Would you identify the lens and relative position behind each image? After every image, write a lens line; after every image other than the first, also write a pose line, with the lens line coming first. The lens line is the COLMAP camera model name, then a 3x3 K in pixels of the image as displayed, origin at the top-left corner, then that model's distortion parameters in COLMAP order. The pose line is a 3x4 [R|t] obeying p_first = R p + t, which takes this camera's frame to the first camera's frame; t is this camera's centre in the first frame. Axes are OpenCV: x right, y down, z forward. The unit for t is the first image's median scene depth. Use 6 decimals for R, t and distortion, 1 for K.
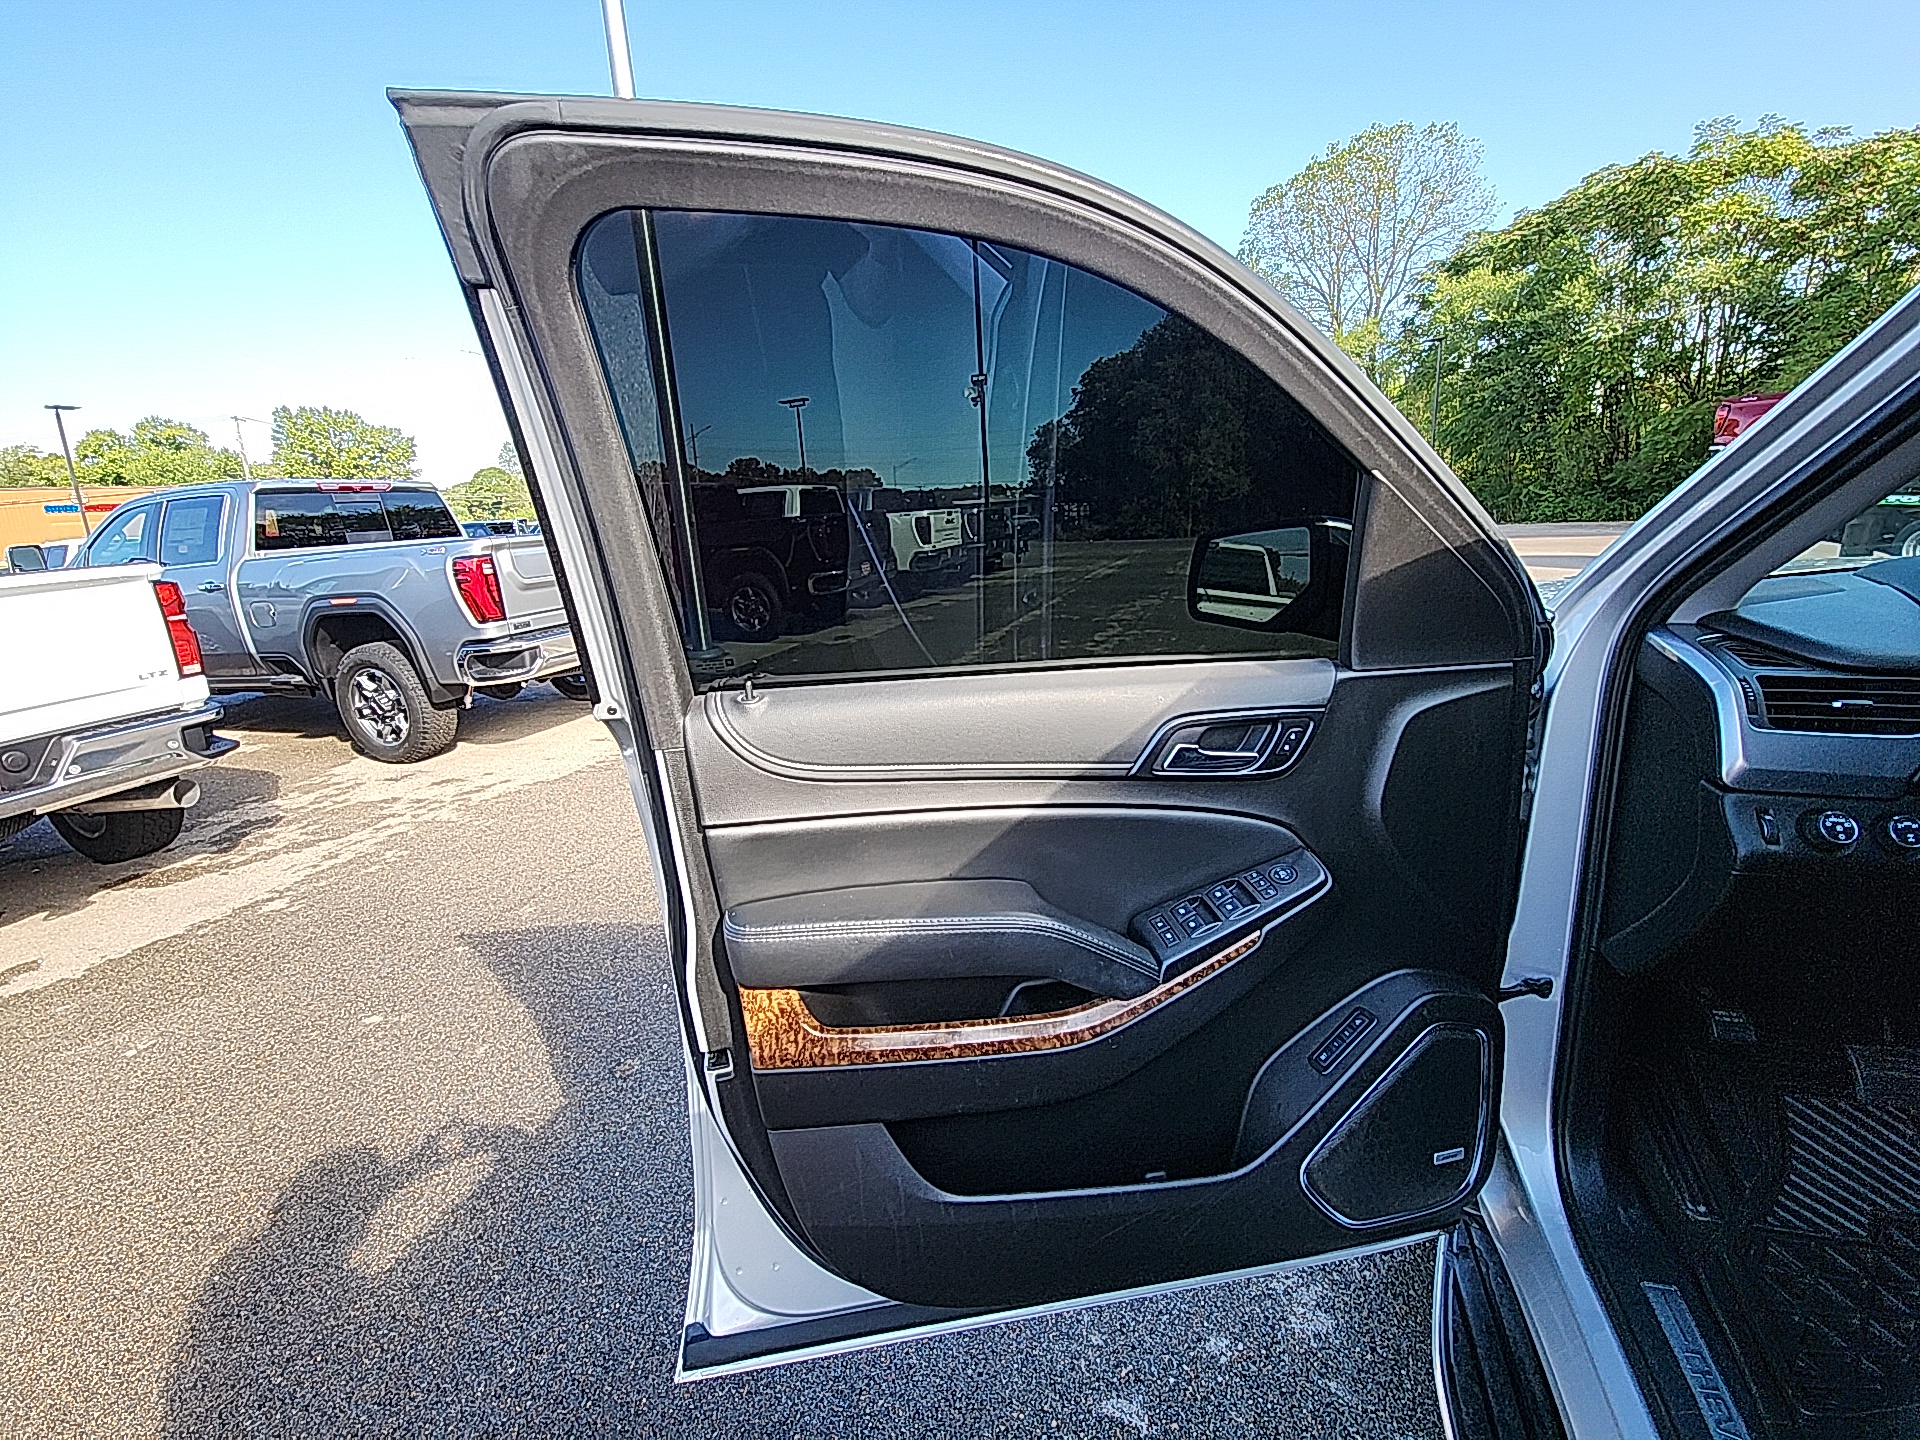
lens RADIAL K [[771.1, 0, 948.0], [0, 771.1, 707.1], [0, 0, 1]] dist [0.014477, -0.011386]
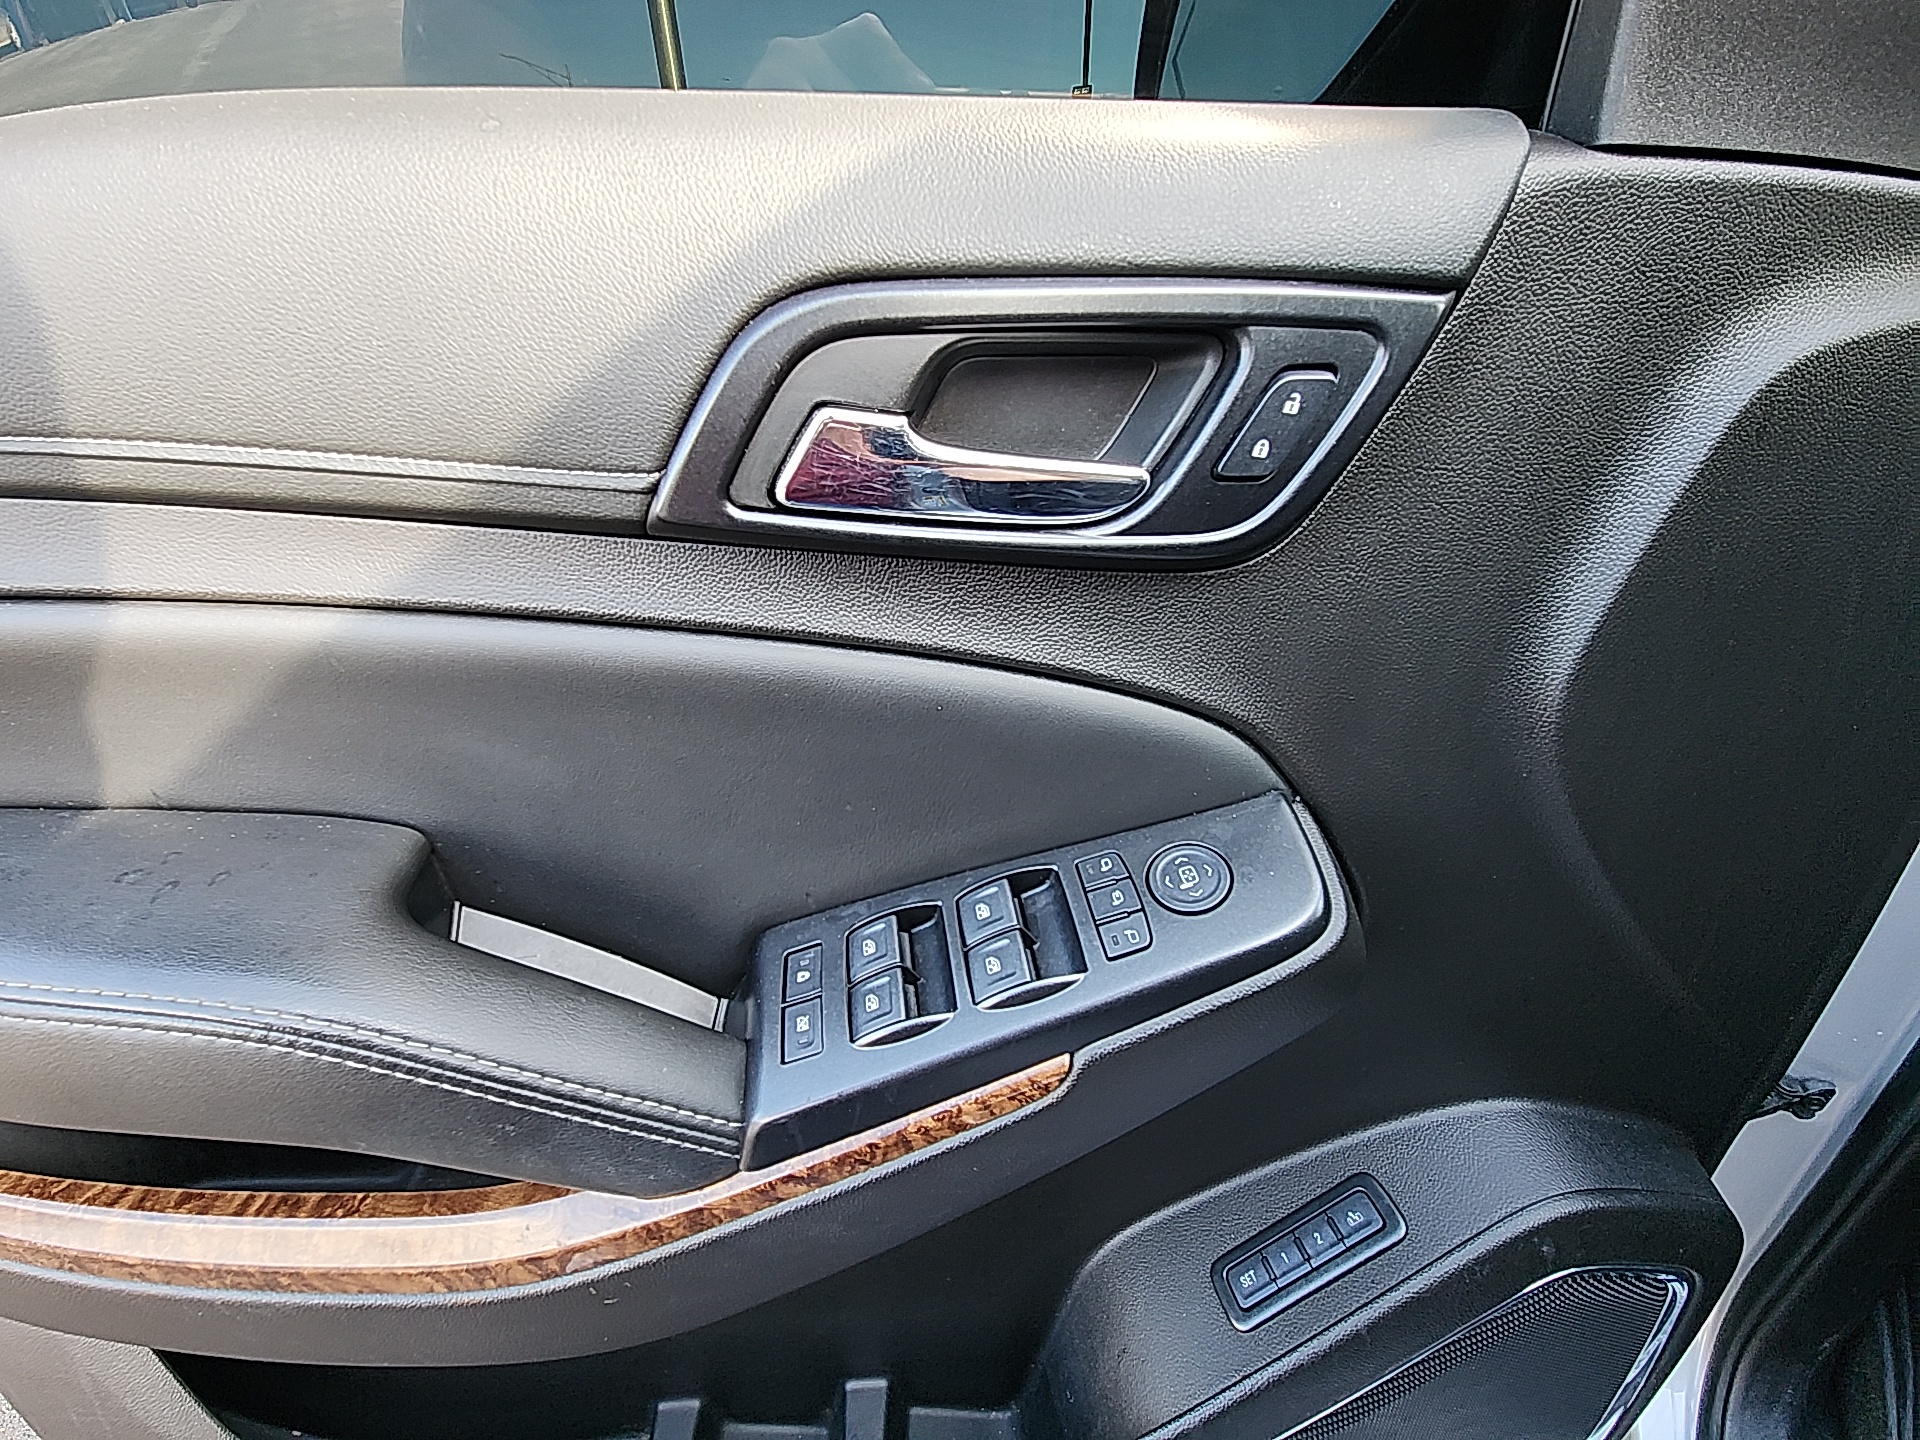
lens RADIAL K [[771.1, 0, 947.3], [0, 771.1, 712.8], [0, 0, 1]] dist [0.014477, -0.011386]
pose [[0.993074, 0.081776, -0.084366, 0.365840], [-0.057503, 0.964443, 0.257958, 0.077653], [0.102461, -0.251320, 0.962466, 0.722320]]
